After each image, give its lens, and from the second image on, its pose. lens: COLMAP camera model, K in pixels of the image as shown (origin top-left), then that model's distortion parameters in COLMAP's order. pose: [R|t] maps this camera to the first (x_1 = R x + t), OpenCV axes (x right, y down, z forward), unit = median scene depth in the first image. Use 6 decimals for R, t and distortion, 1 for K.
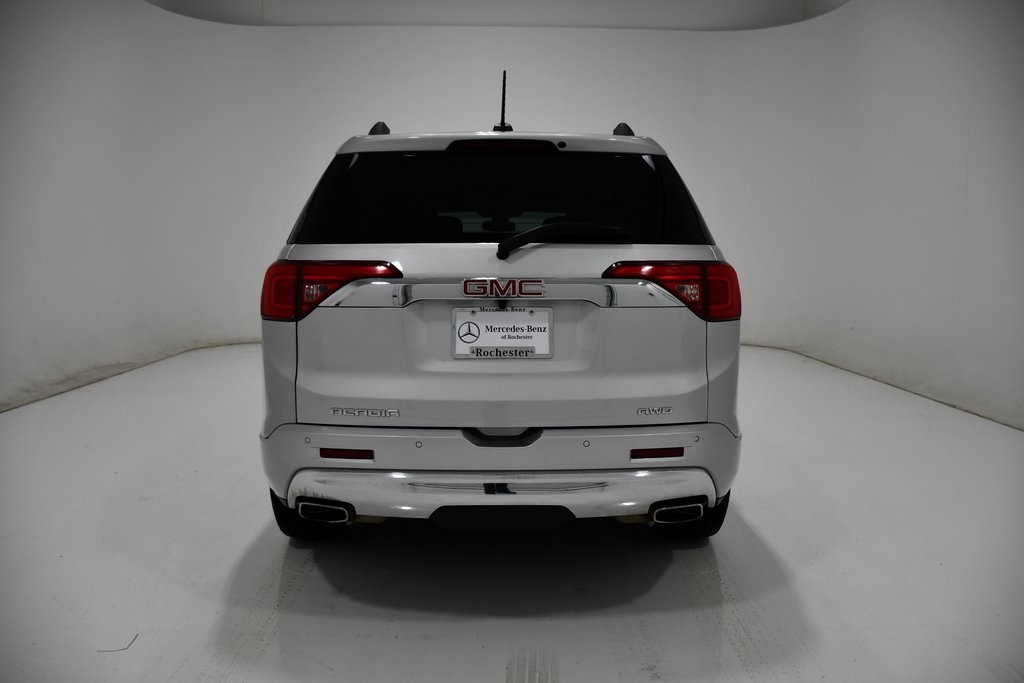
lens RADIAL K [[813.2, 0, 503.8], [0, 813.2, 331.2], [0, 0, 1]] dist [0.007588, -0.000573]
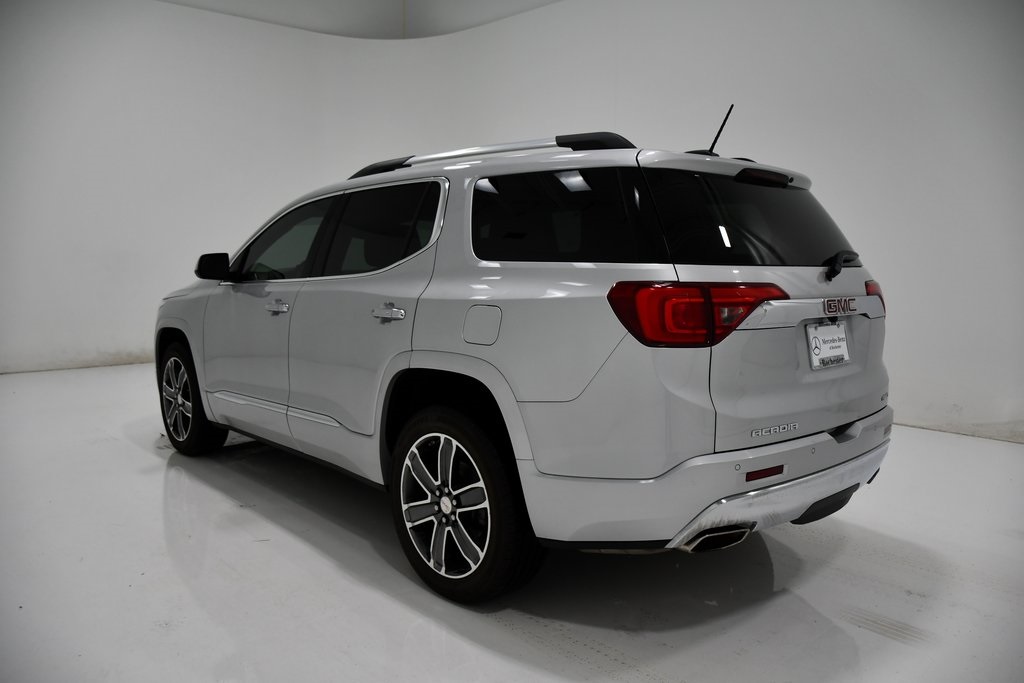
lens RADIAL K [[813.2, 0, 504.7], [0, 813.2, 351.7], [0, 0, 1]] dist [0.007588, -0.000573]
pose [[0.700756, -0.068964, 0.710060, -1.110536], [0.058783, 0.997514, 0.038870, -0.058003], [-0.710975, 0.014501, 0.703068, 0.504870]]
